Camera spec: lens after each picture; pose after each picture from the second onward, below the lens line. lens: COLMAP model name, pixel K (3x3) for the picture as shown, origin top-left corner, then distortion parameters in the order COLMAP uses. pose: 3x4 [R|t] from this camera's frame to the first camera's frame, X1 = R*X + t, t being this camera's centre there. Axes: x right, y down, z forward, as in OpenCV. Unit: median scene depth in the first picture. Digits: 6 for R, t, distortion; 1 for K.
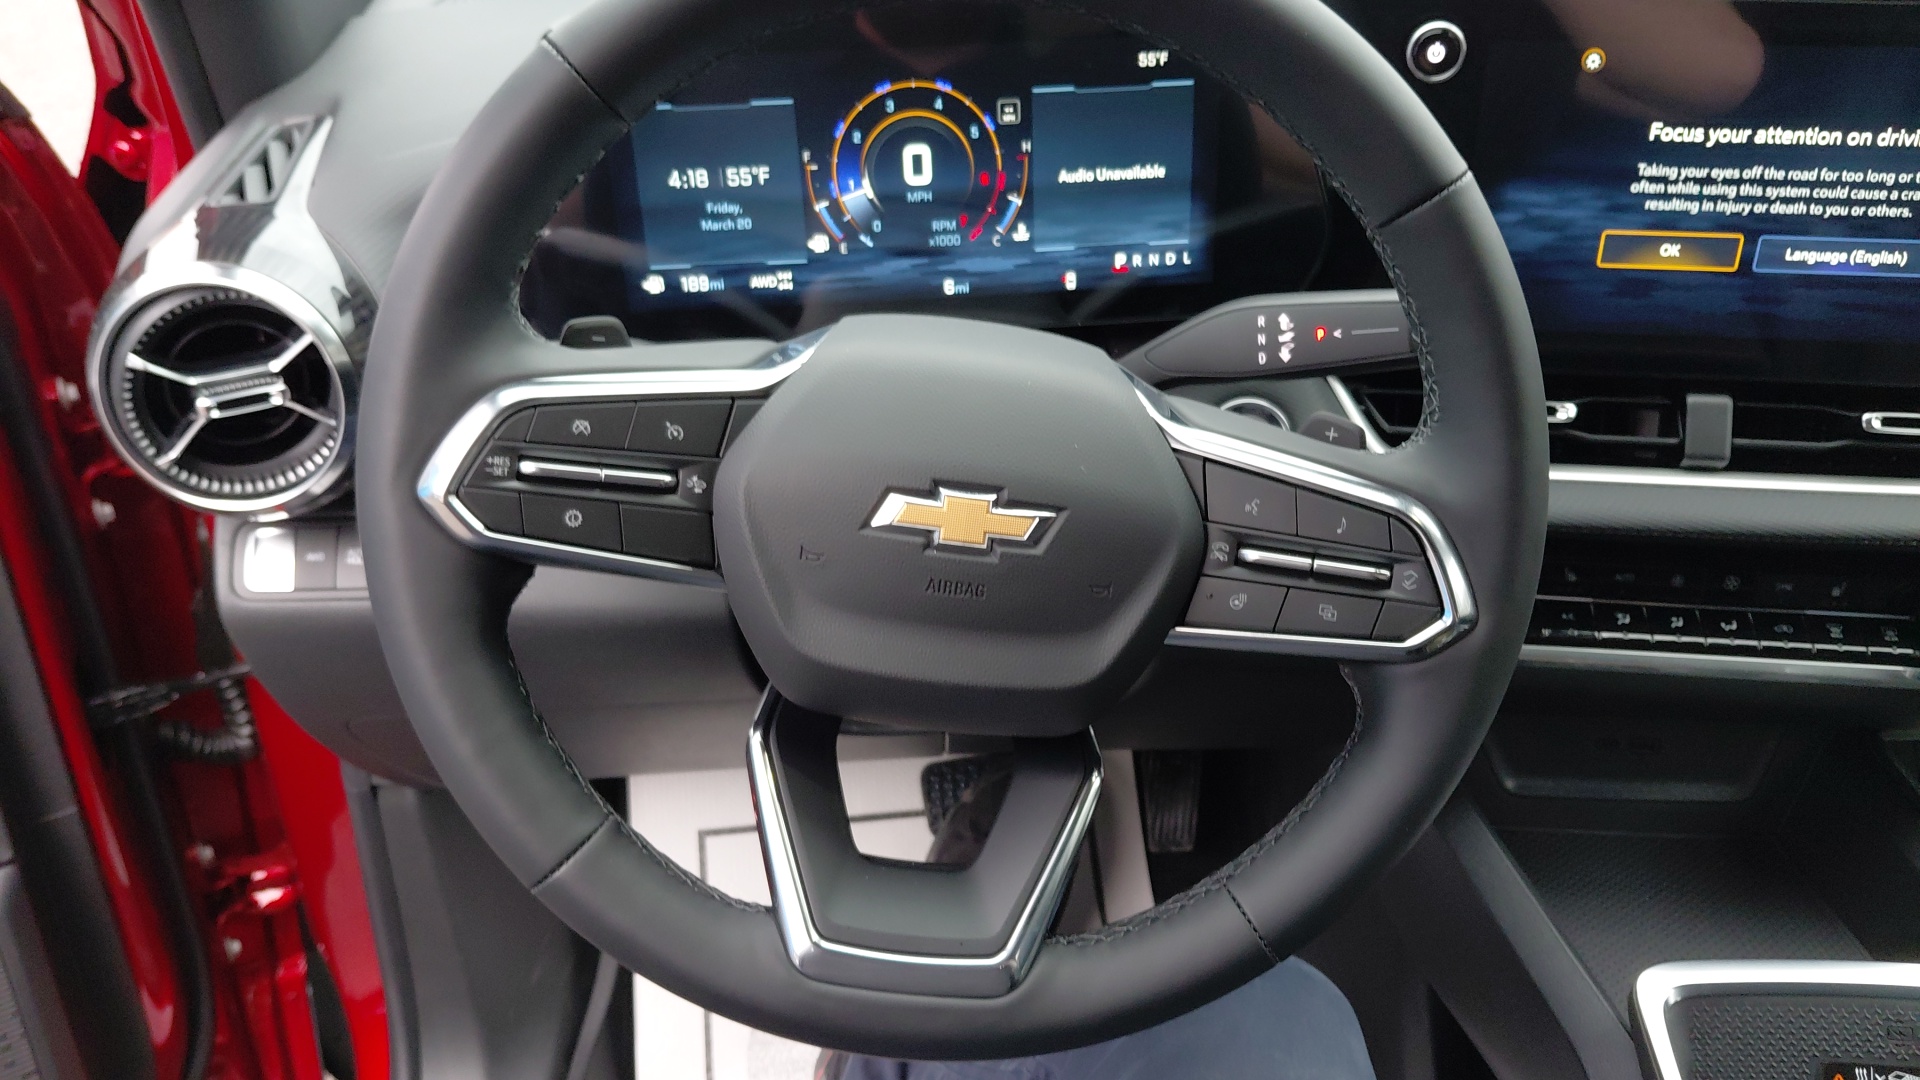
lens RADIAL K [[1435.6, 0, 963.0], [0, 1435.6, 548.7], [0, 0, 1]] dist [0.039740, -0.077173]
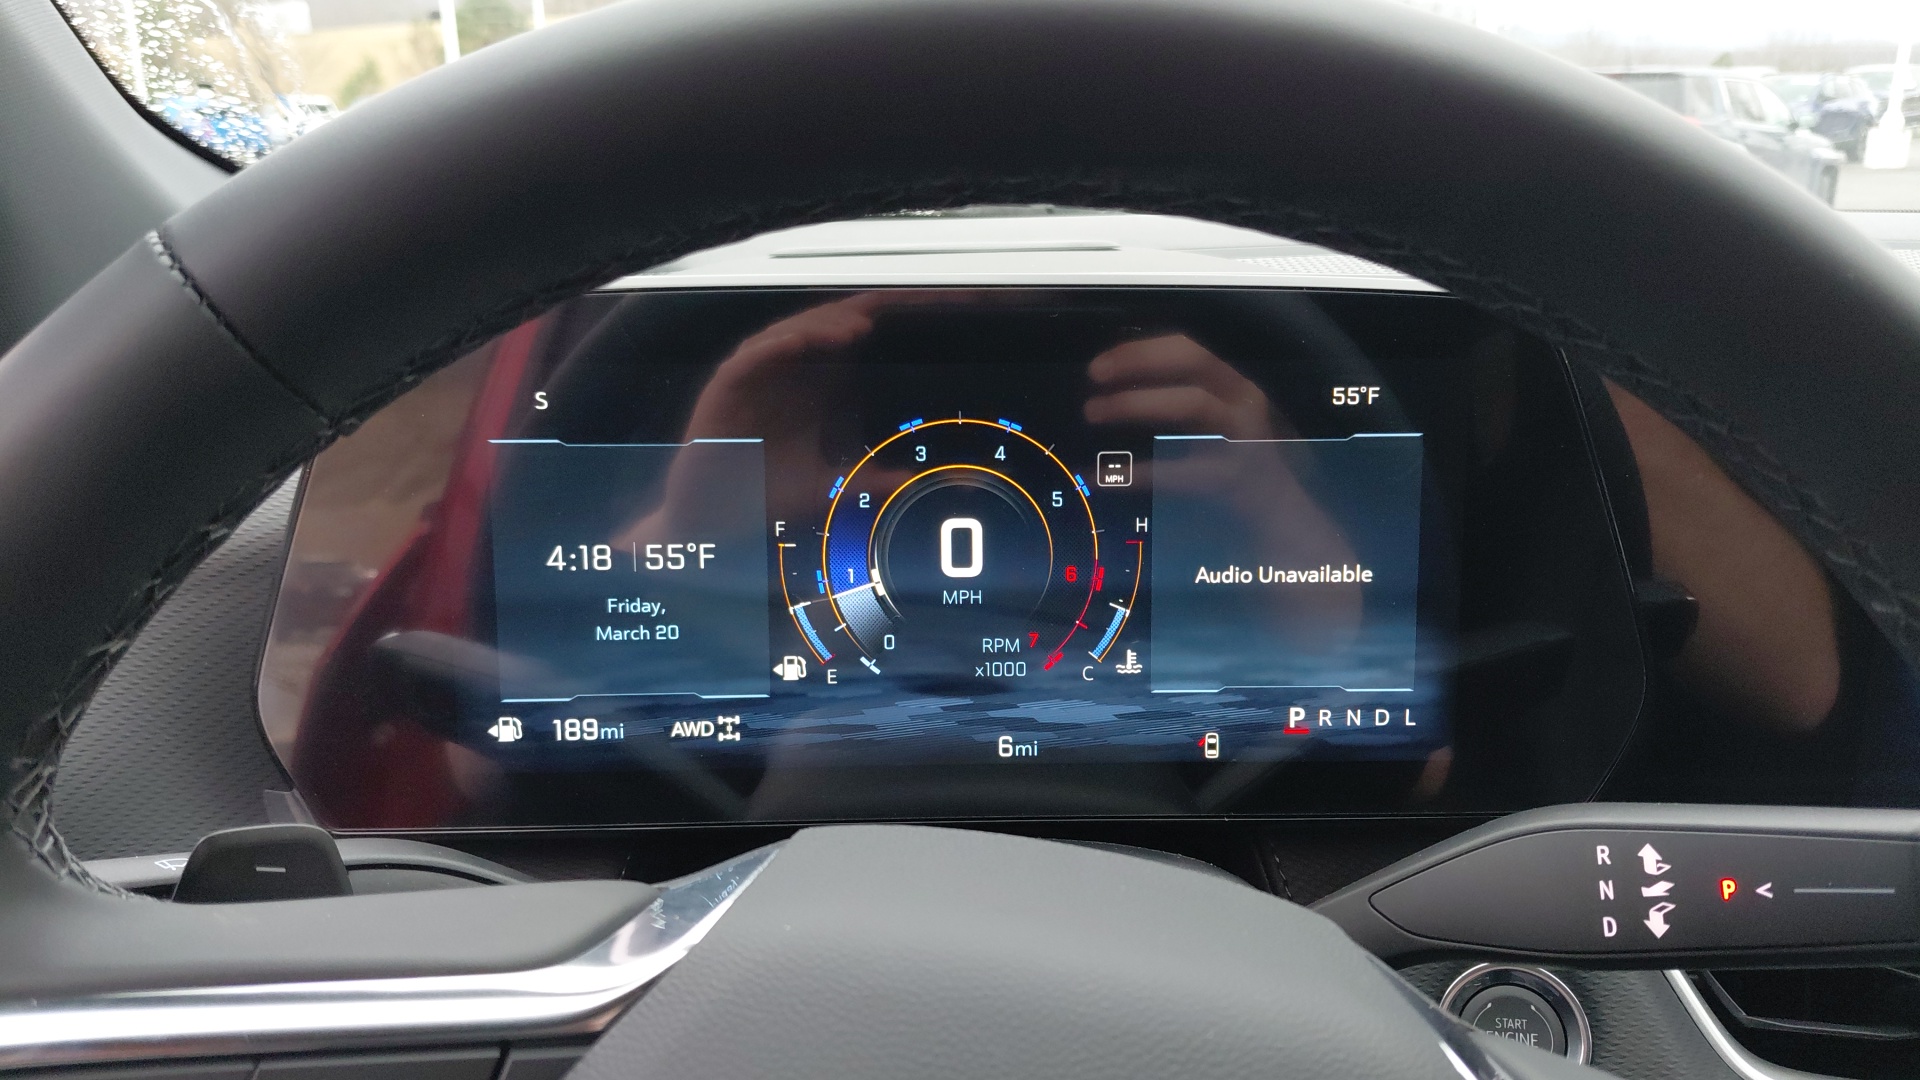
lens RADIAL K [[1435.6, 0, 964.2], [0, 1435.6, 519.6], [0, 0, 1]] dist [0.039740, -0.077173]
pose [[0.998973, 0.035352, -0.028354, -0.013801], [-0.042038, 0.956596, -0.288369, -0.104786], [0.016929, 0.289265, 0.957099, 0.421080]]
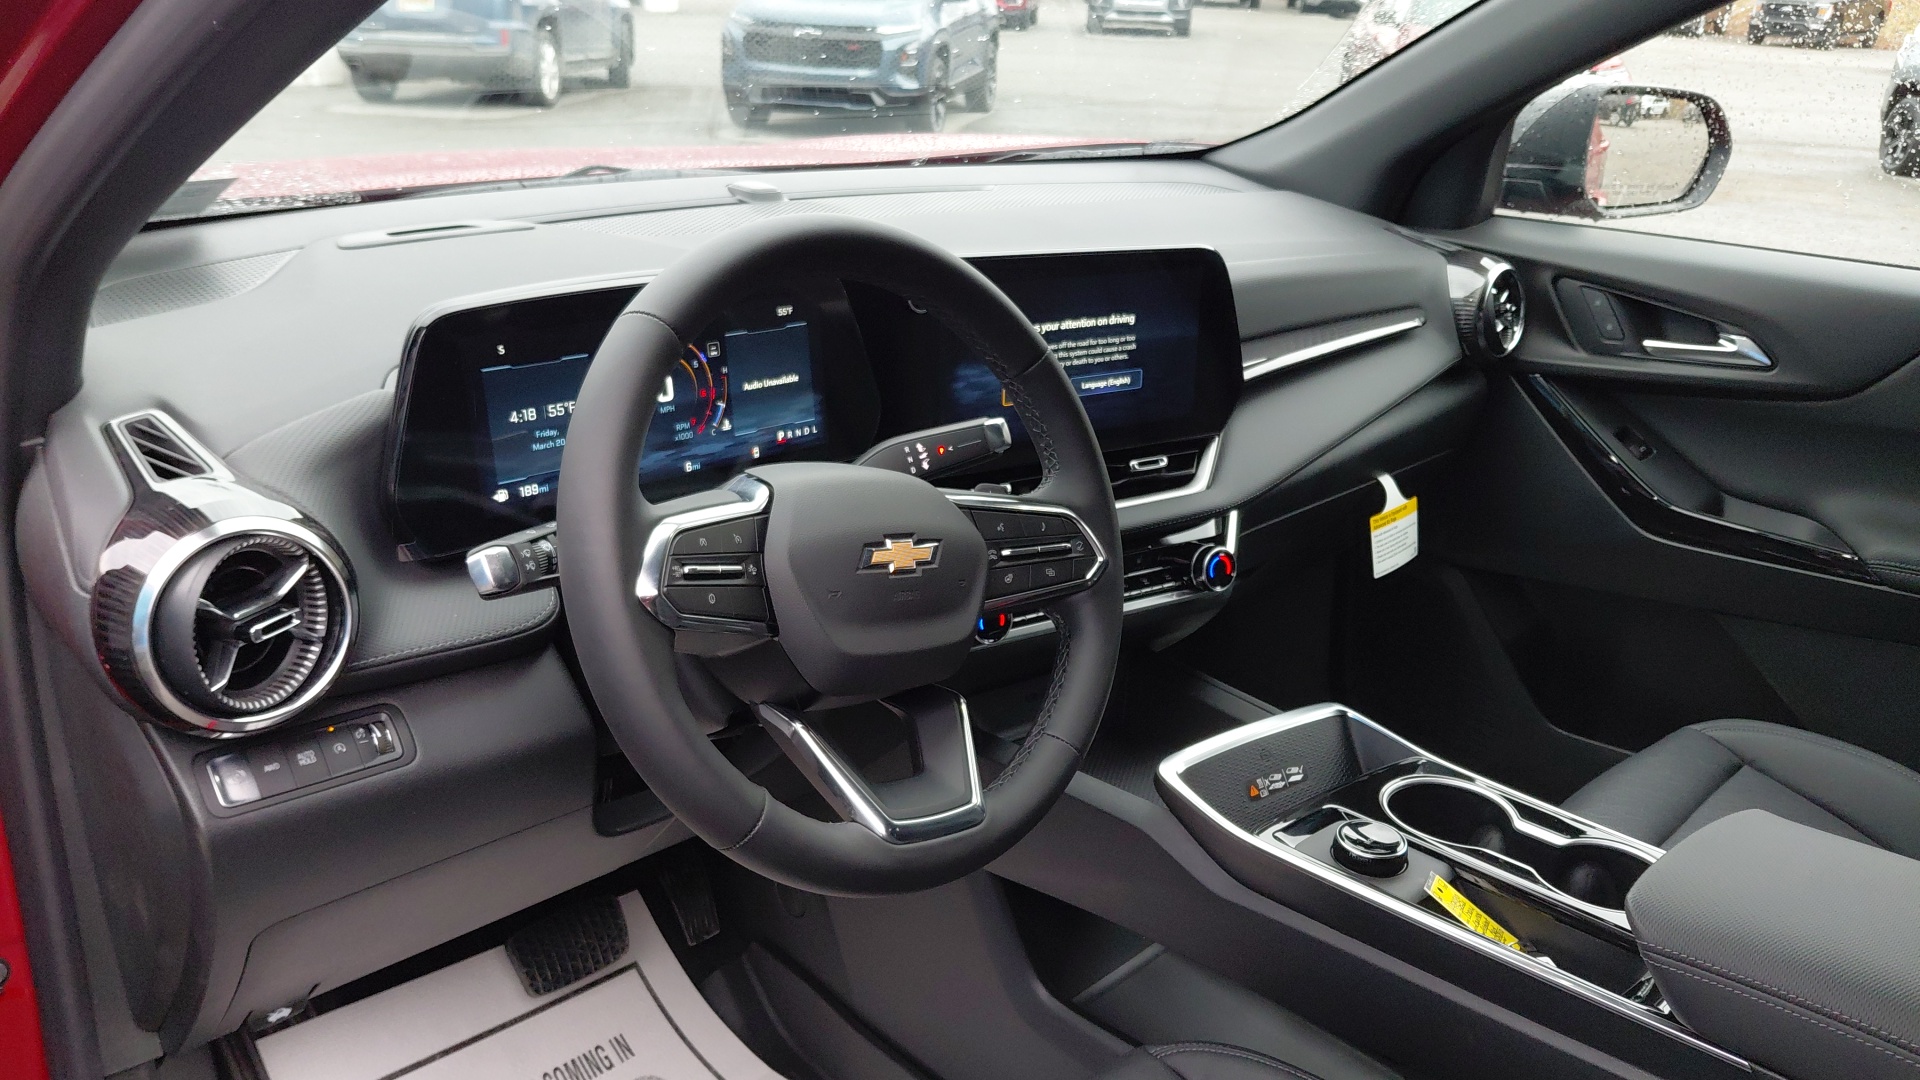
lens RADIAL K [[1435.6, 0, 984.8], [0, 1435.6, 563.1], [0, 0, 1]] dist [0.039740, -0.077173]
pose [[0.742206, -0.186614, 0.643666, -0.777502], [0.291769, 0.954626, -0.059667, 0.091020], [-0.603325, 0.232087, 0.762977, -0.294874]]
